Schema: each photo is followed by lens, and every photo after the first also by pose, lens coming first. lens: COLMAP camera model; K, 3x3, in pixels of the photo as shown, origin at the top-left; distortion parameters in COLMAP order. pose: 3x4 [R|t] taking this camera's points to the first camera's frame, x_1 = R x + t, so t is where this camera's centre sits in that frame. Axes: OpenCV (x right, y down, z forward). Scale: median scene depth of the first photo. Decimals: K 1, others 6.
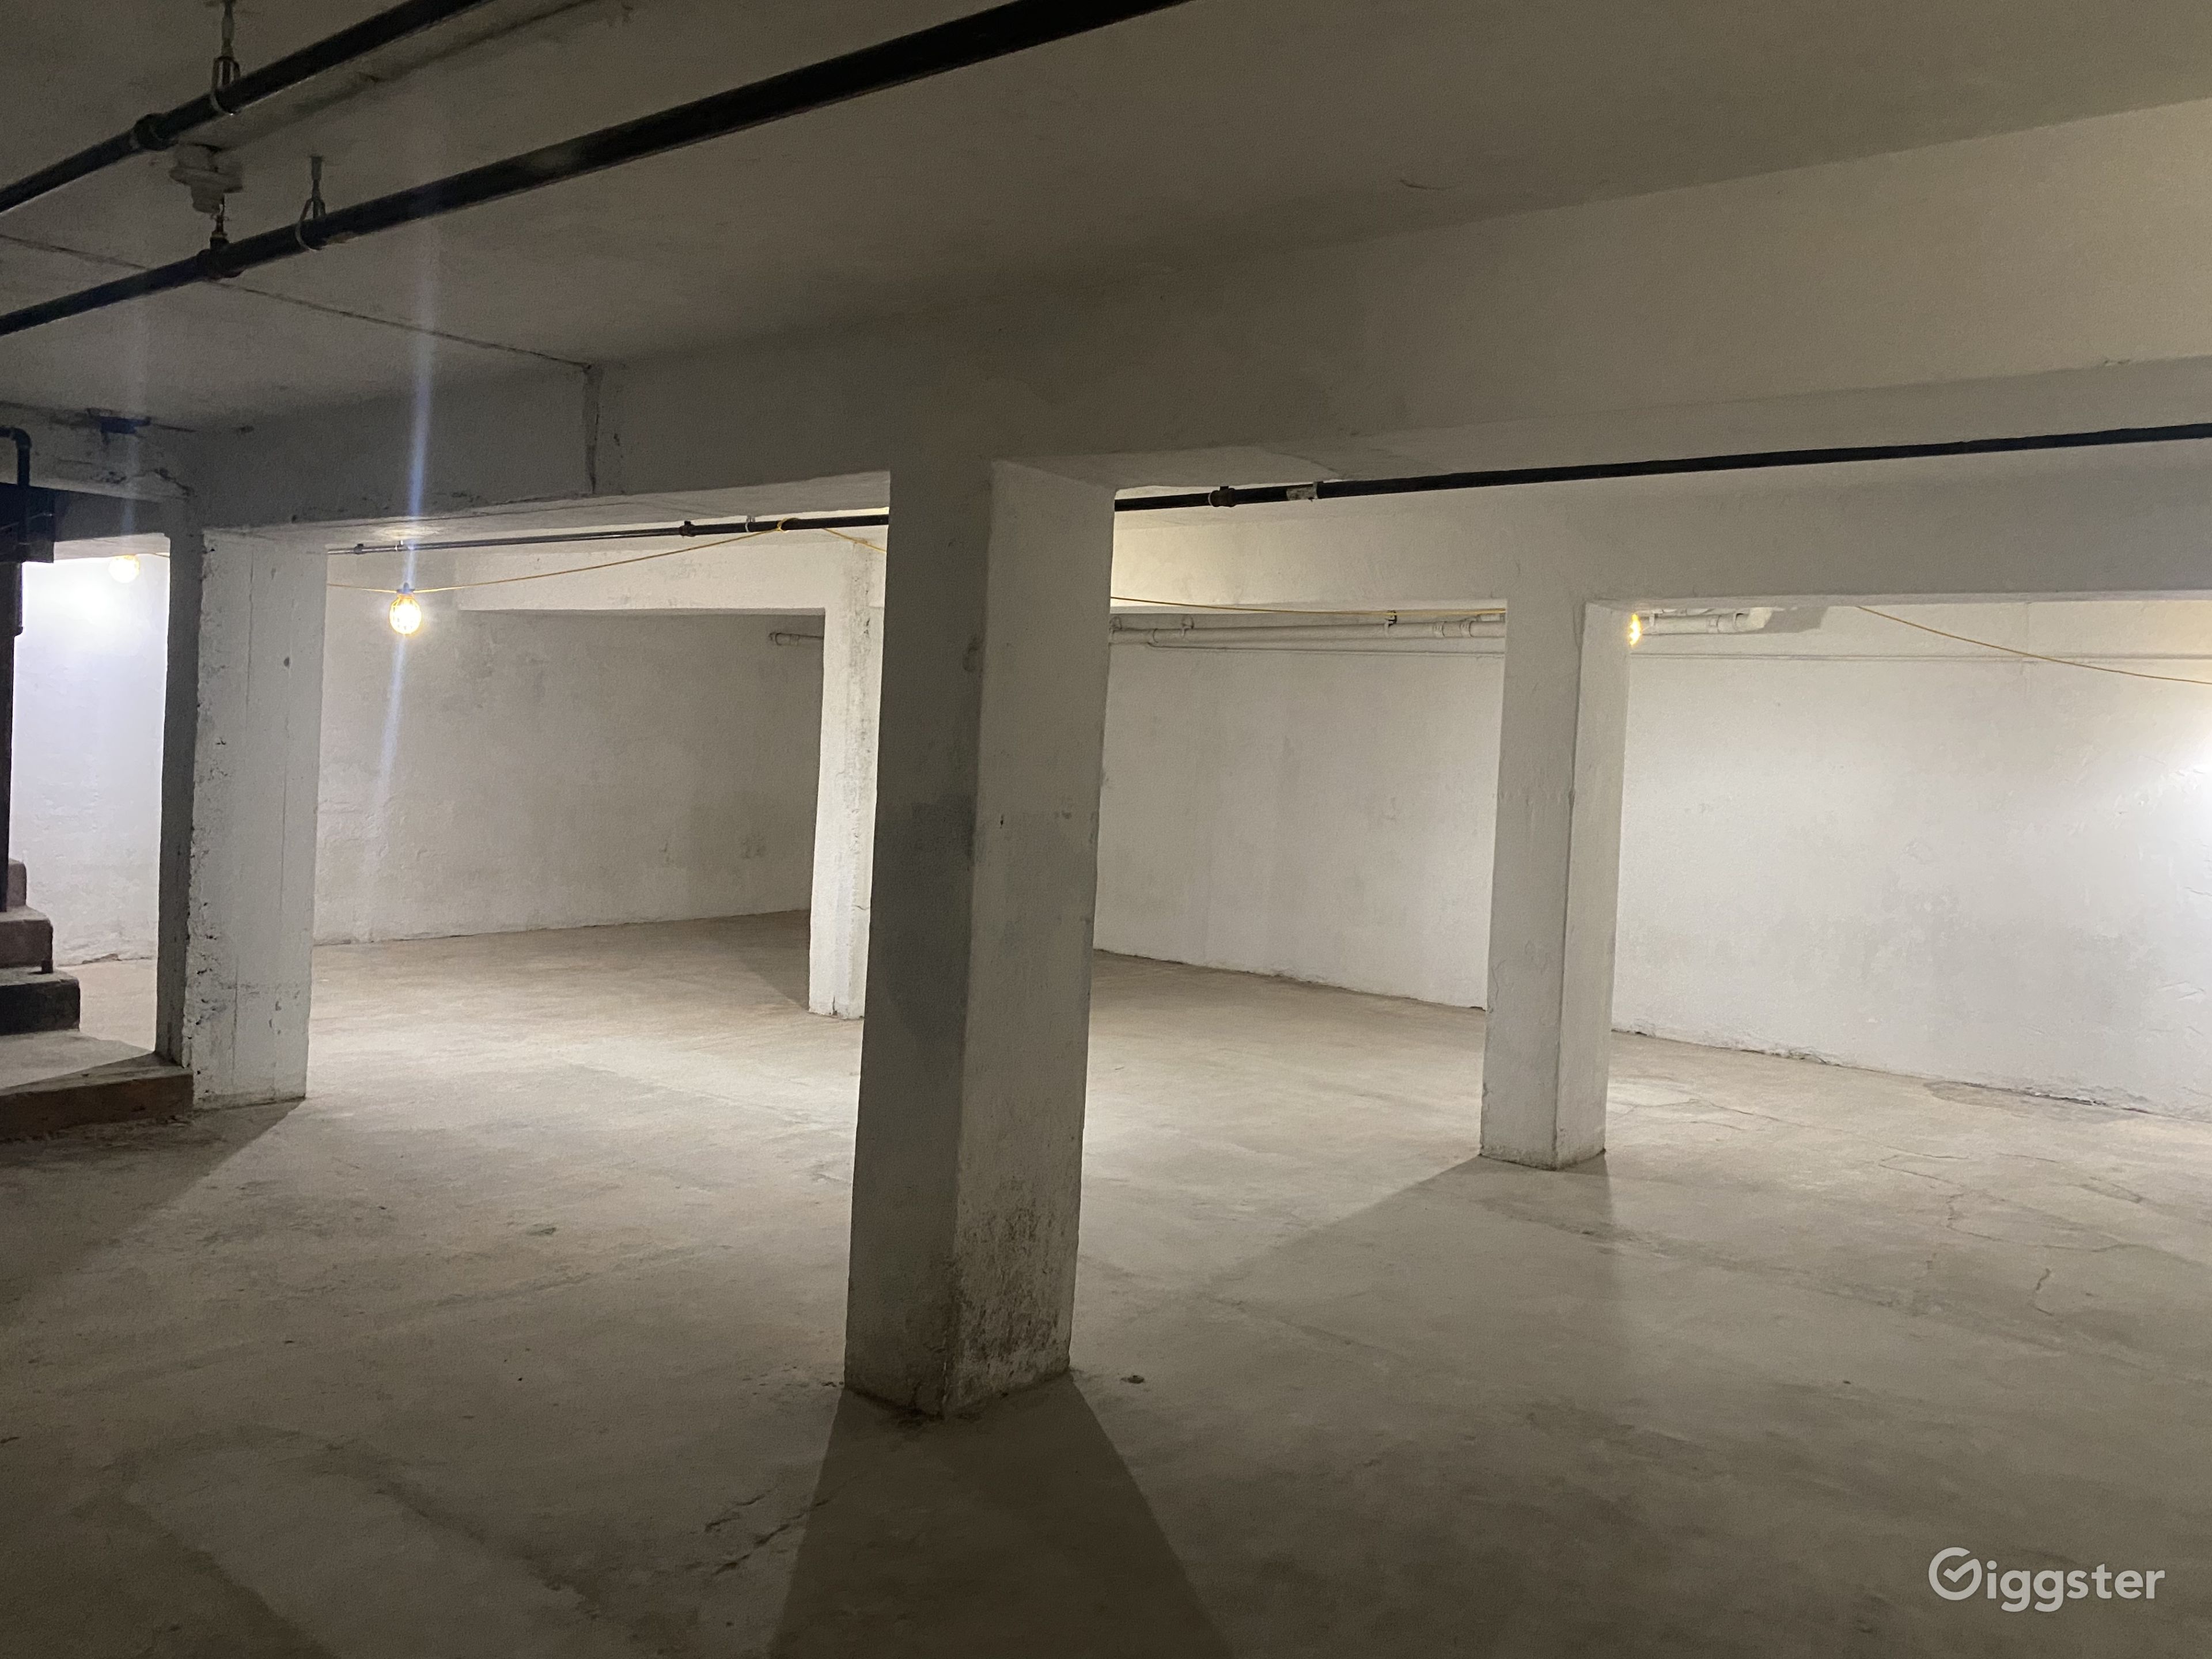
lens RADIAL K [[1661.1, 0, 1122.7], [0, 1661.1, 816.6], [0, 0, 1]] dist [0.004458, -0.005836]
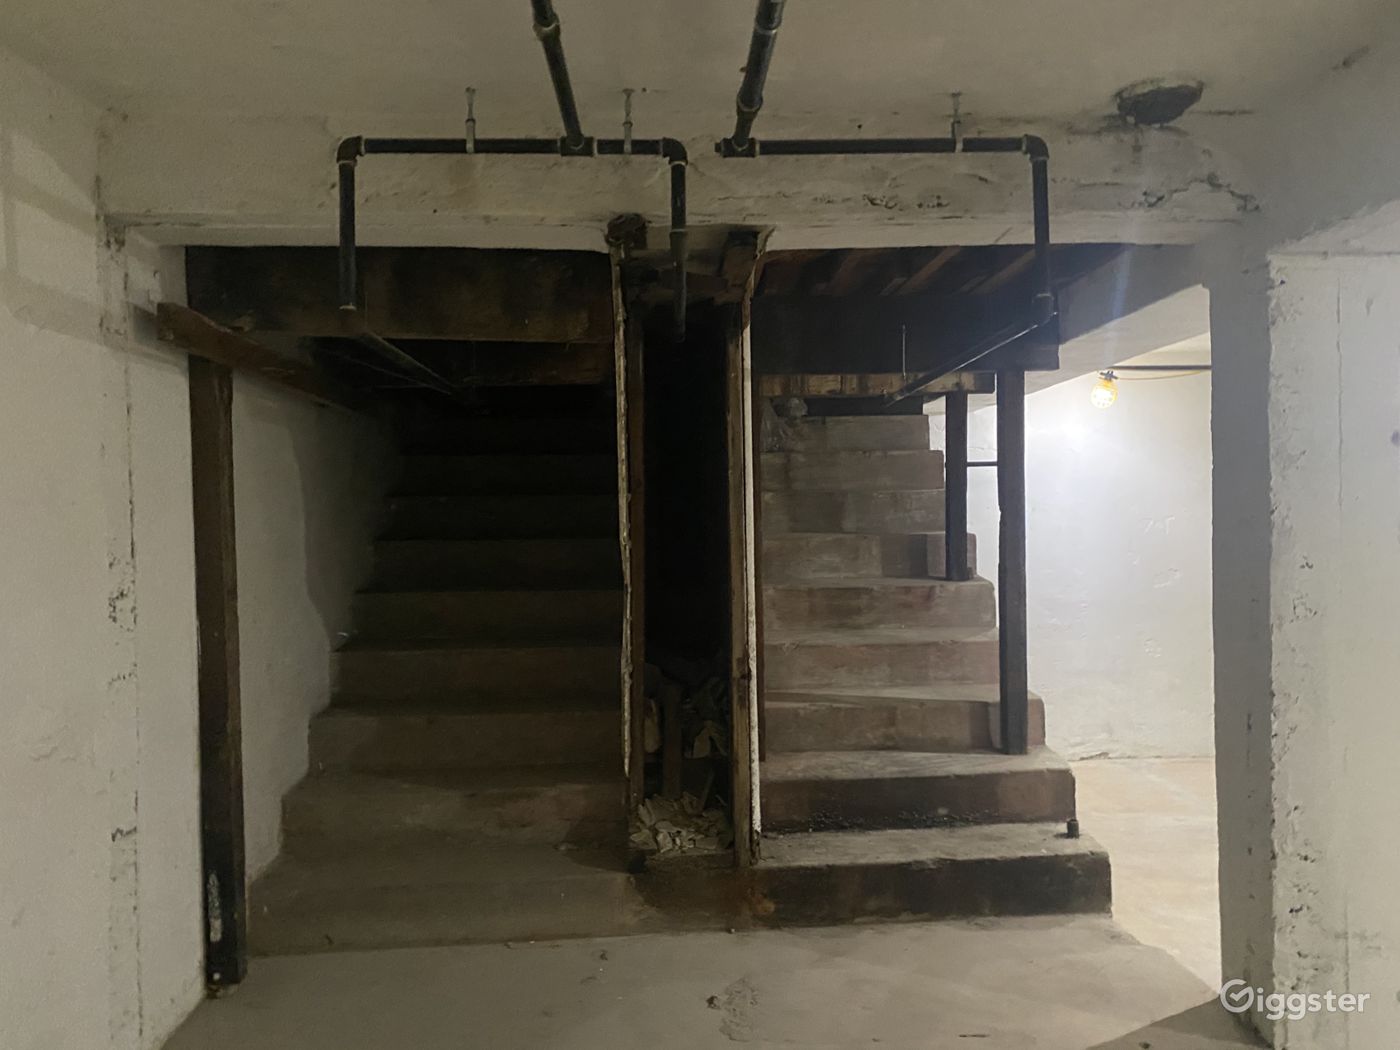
lens RADIAL K [[1051.3, 0, 710.6], [0, 1051.3, 516.8], [0, 0, 1]] dist [0.004458, -0.005836]
pose [[0.649623, -0.068200, -0.757191, -0.371071], [0.013026, 0.996820, -0.078608, -0.033244], [0.760145, 0.041203, 0.648446, 0.534337]]
